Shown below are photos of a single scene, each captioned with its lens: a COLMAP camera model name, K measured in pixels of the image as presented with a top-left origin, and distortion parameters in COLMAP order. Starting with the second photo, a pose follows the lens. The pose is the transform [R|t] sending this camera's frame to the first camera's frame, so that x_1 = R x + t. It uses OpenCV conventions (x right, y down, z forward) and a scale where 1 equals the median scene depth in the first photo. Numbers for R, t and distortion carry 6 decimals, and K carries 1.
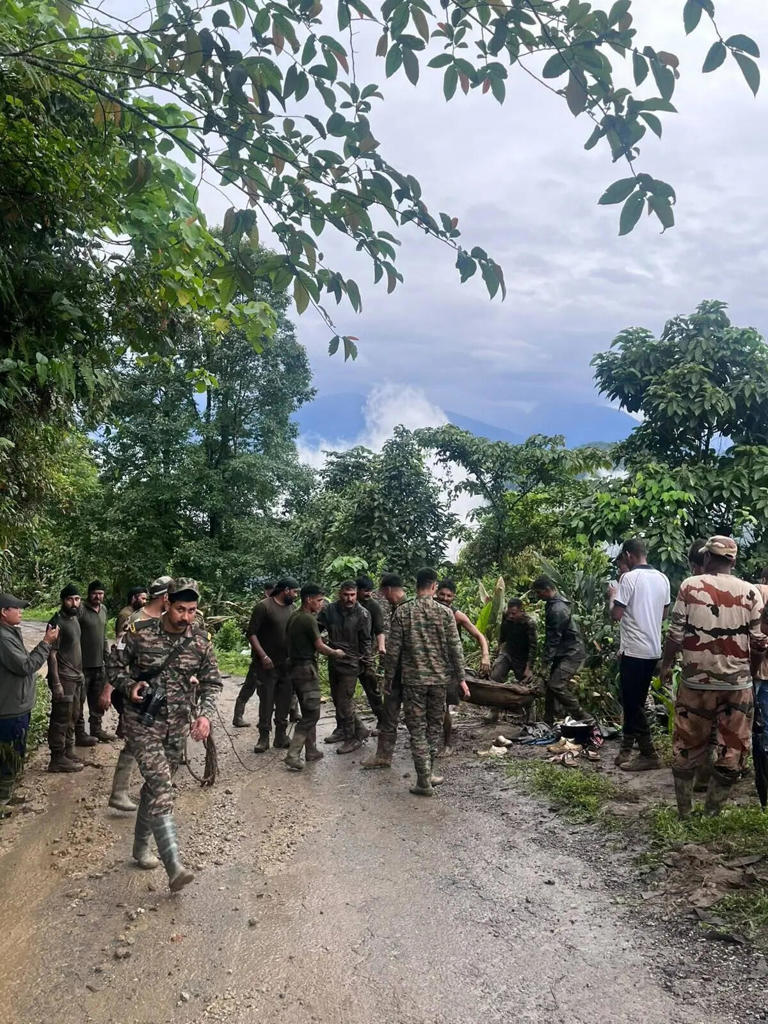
lens RADIAL K [[921.1, 0, 384.0], [0, 921.1, 512.0], [0, 0, 1]] dist [0.006455, -0.015111]
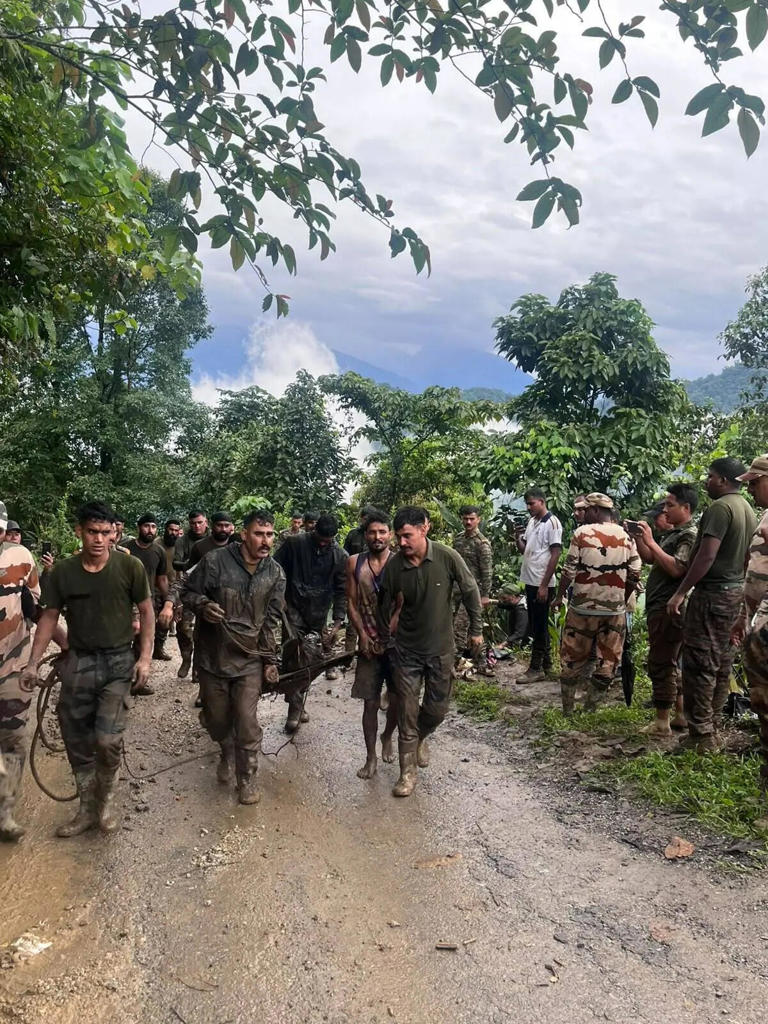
lens RADIAL K [[922.5, 0, 384.0], [0, 922.5, 512.0], [0, 0, 1]] dist [0.125866, -0.231056]
pose [[0.991541, 0.024553, 0.127448, -0.042078], [-0.032711, 0.997520, 0.062317, -0.006958], [-0.125601, -0.065959, 0.989886, -0.095557]]
